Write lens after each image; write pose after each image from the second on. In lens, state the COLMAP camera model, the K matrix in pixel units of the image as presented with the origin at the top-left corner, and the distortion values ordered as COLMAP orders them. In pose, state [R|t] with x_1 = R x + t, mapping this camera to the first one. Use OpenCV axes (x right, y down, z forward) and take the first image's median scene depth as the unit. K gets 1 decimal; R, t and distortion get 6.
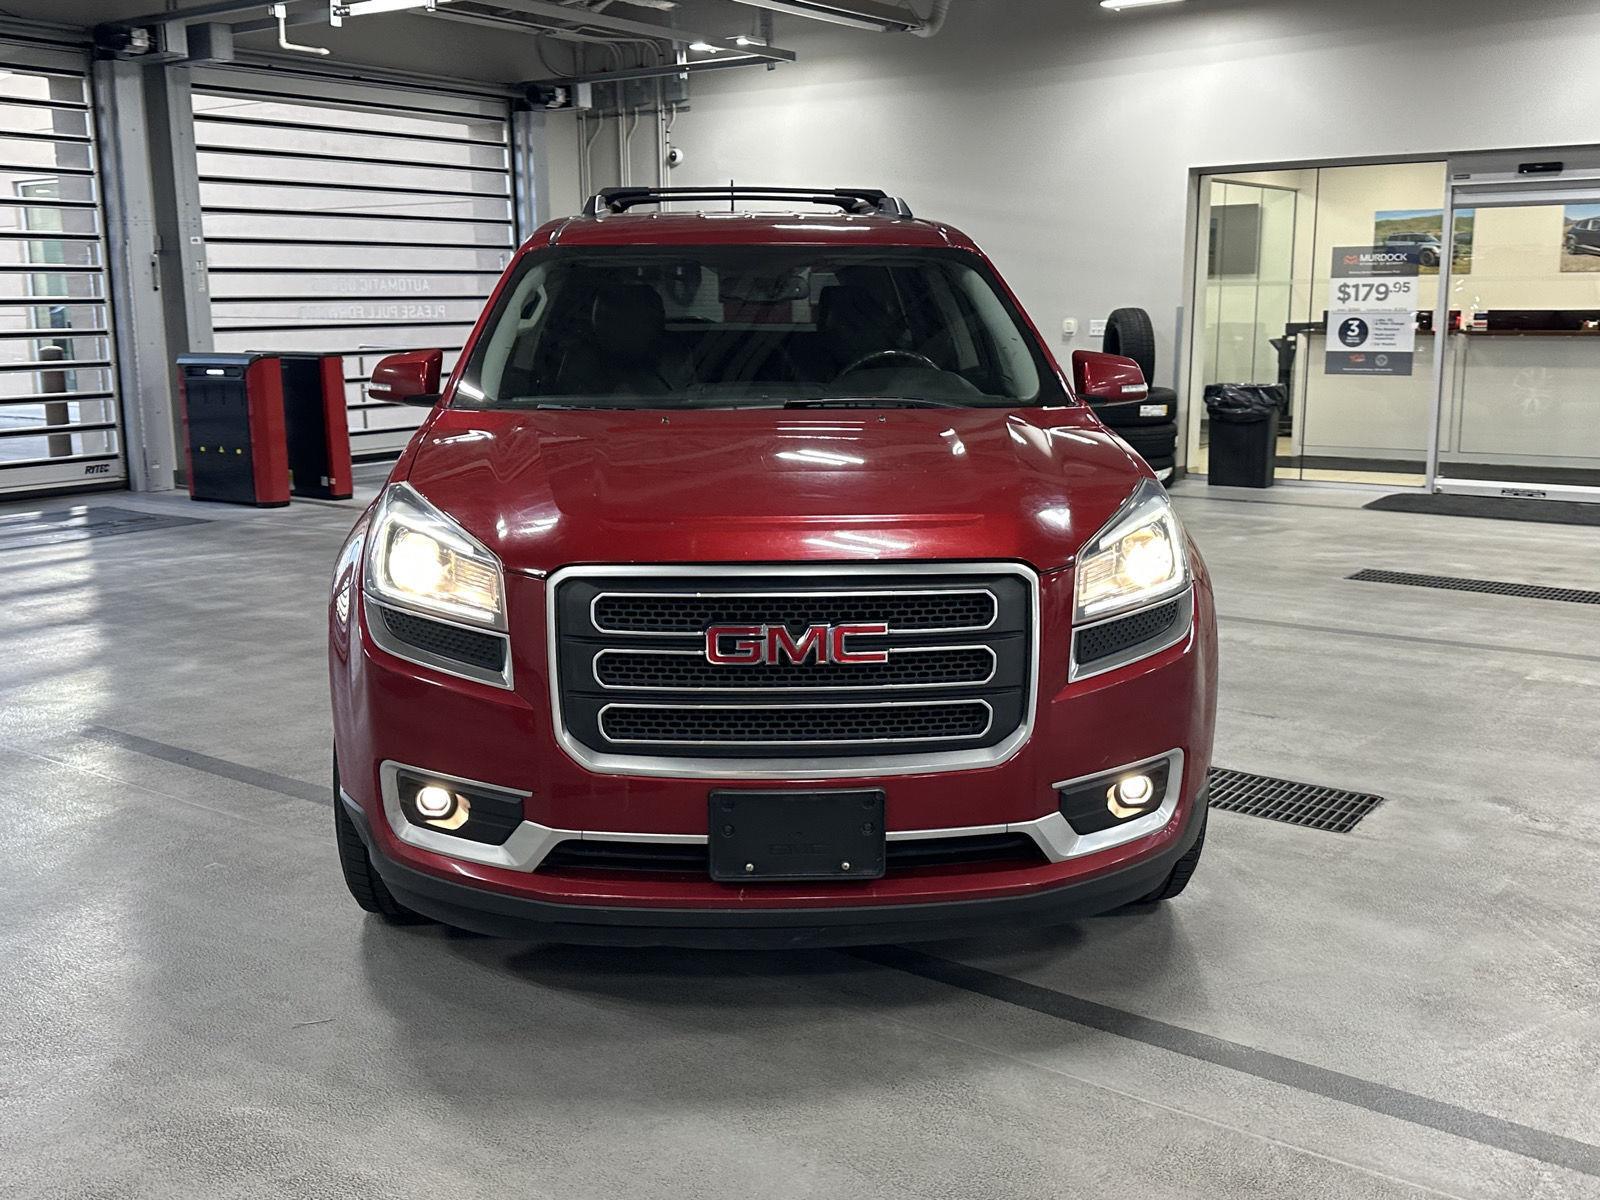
lens RADIAL K [[1551.7, 0, 786.3], [0, 1551.7, 601.4], [0, 0, 1]] dist [0.182311, -0.377000]
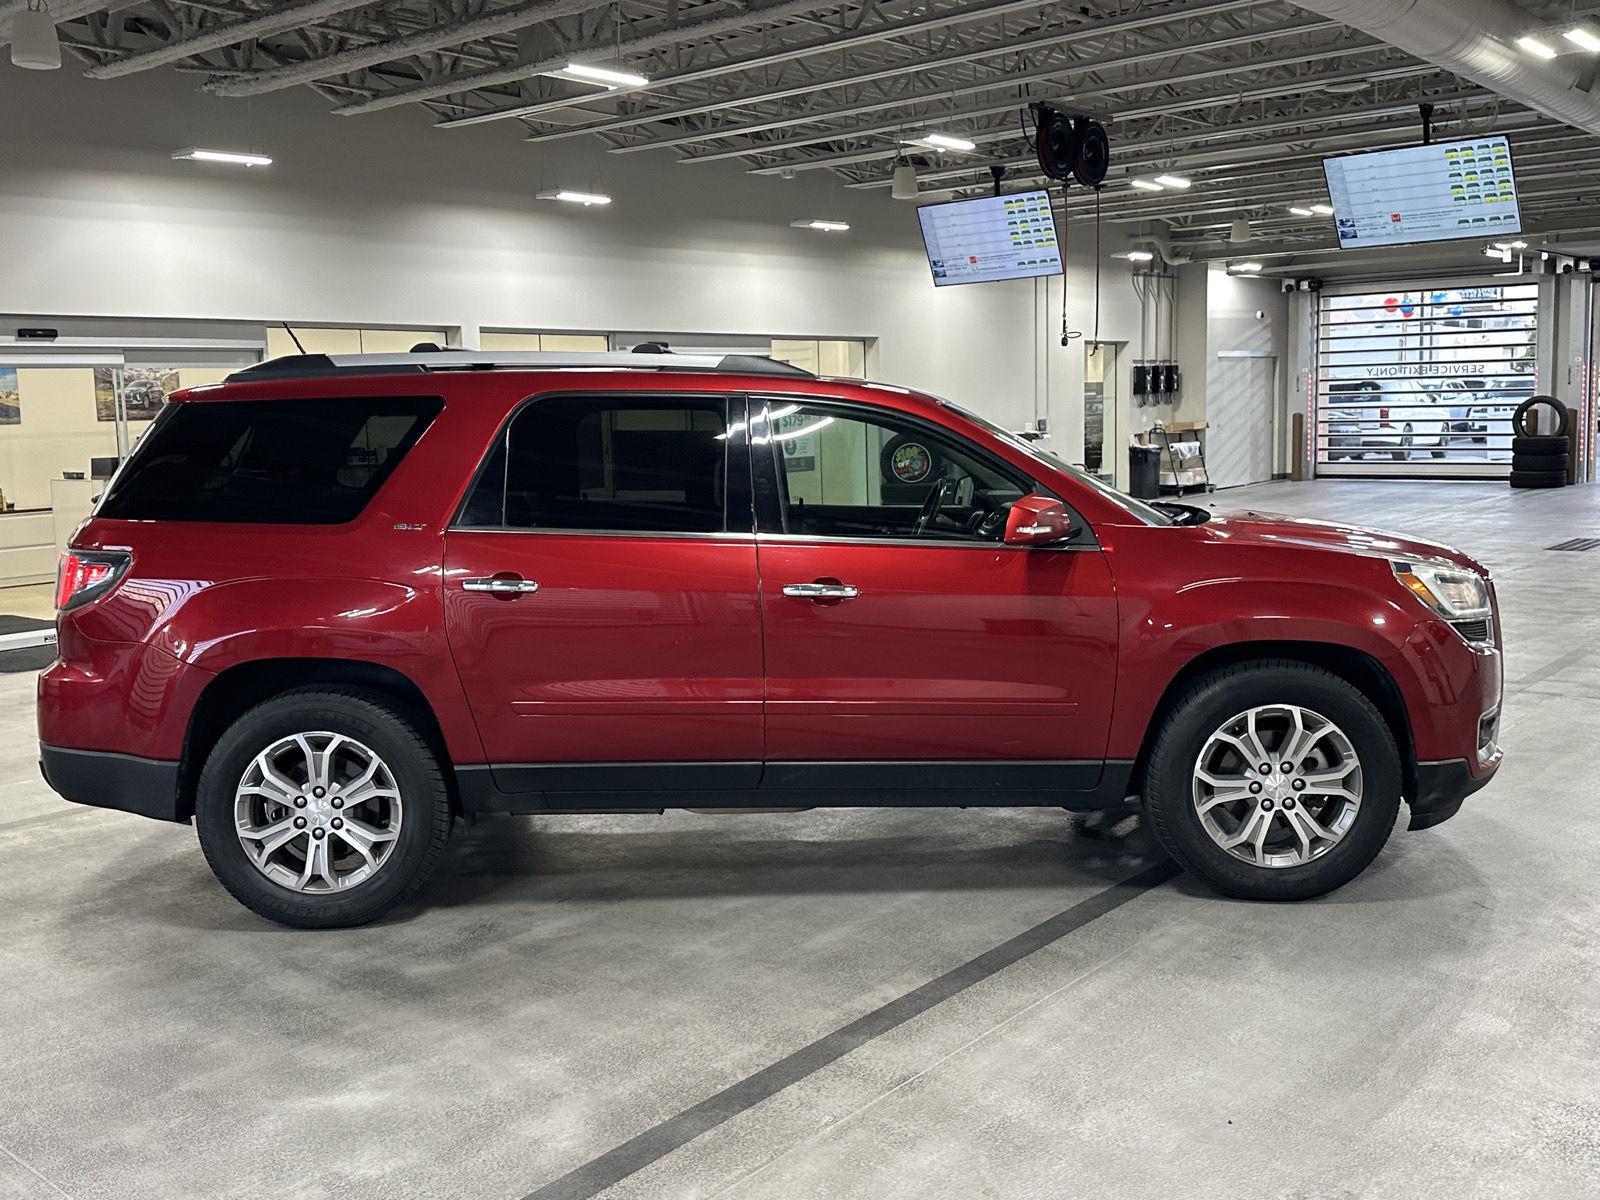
lens RADIAL K [[1551.7, 0, 786.3], [0, 1551.7, 601.4], [0, 0, 1]] dist [0.182311, -0.377000]
pose [[0.062860, -0.119752, 0.990812, -1.307597], [0.217585, 0.970539, 0.103497, -0.231320], [-0.974015, 0.209080, 0.087064, 1.050388]]
